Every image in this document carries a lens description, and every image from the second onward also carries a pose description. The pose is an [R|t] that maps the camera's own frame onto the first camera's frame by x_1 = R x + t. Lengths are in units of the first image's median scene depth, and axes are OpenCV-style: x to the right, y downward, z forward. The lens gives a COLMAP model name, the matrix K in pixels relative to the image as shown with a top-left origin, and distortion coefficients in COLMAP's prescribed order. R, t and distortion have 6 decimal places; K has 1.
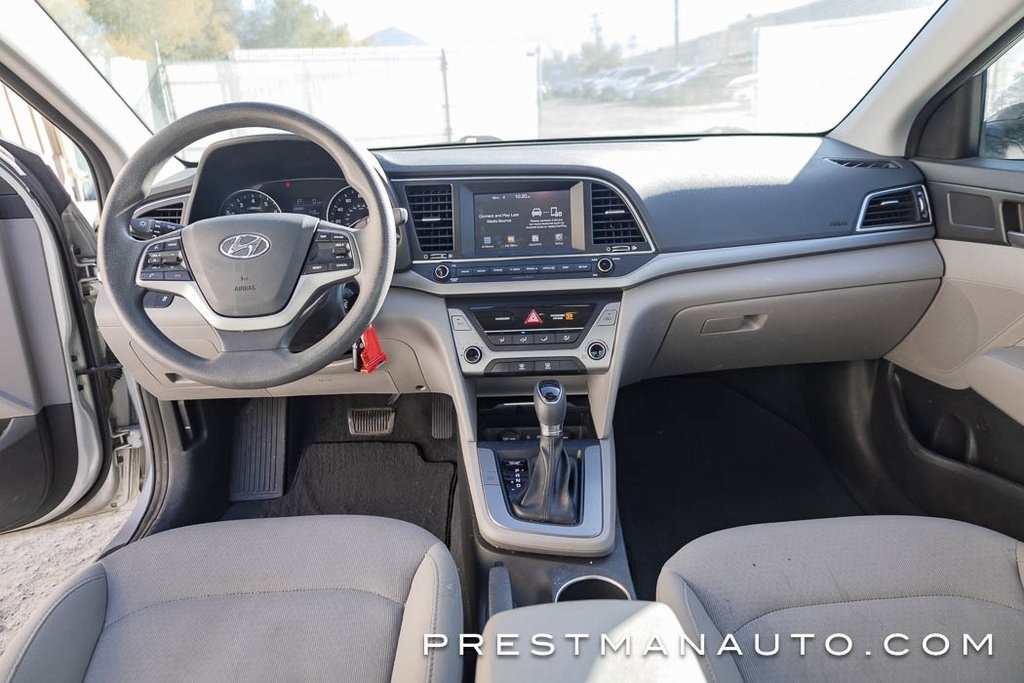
lens RADIAL K [[672.0, 0, 512.0], [0, 672.0, 341.5], [0, 0, 1]] dist [0.001181, 0.003563]
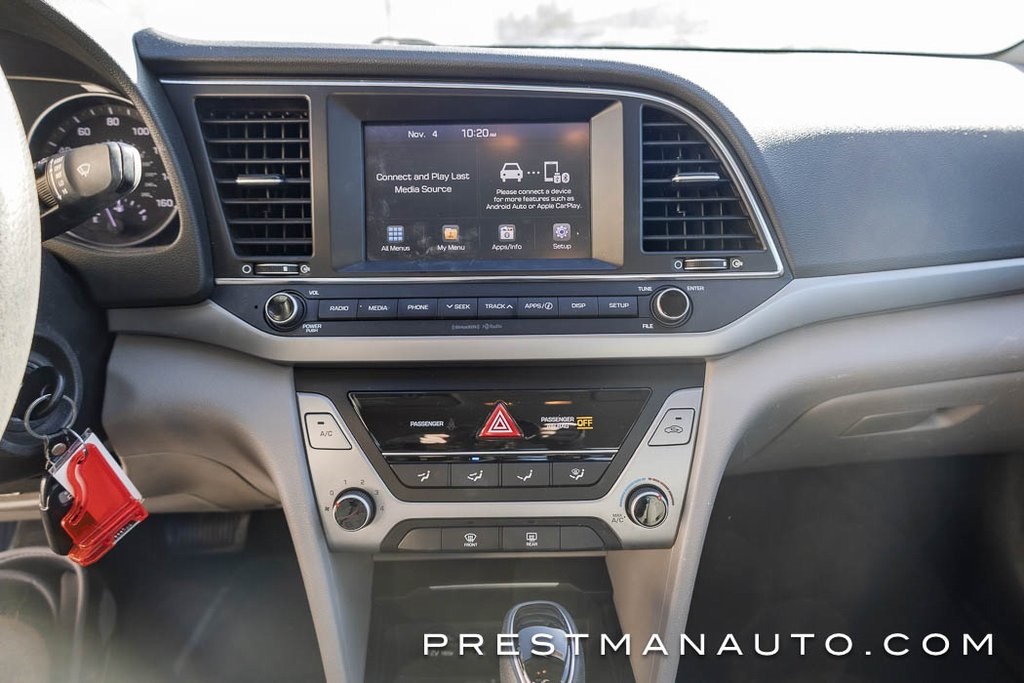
lens RADIAL K [[672.0, 0, 512.0], [0, 672.0, 341.5], [0, 0, 1]] dist [0.001181, 0.003563]
pose [[0.996948, 0.015756, 0.076464, 0.006096], [-0.019348, 0.998732, 0.046475, -0.105258], [-0.075635, -0.047812, 0.995989, 0.573927]]
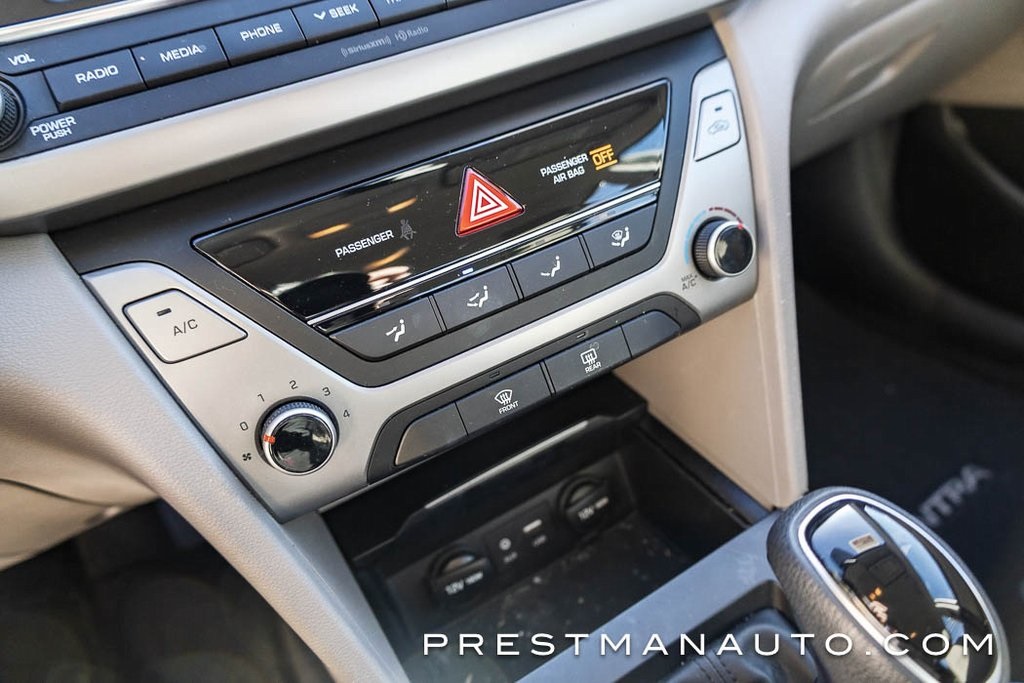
lens RADIAL K [[672.0, 0, 512.0], [0, 672.0, 341.5], [0, 0, 1]] dist [0.001181, 0.003563]
pose [[0.851152, -0.370511, 0.371836, -0.068687], [0.286077, 0.921345, 0.263218, -0.048782], [-0.440115, -0.117664, 0.890199, 0.761354]]
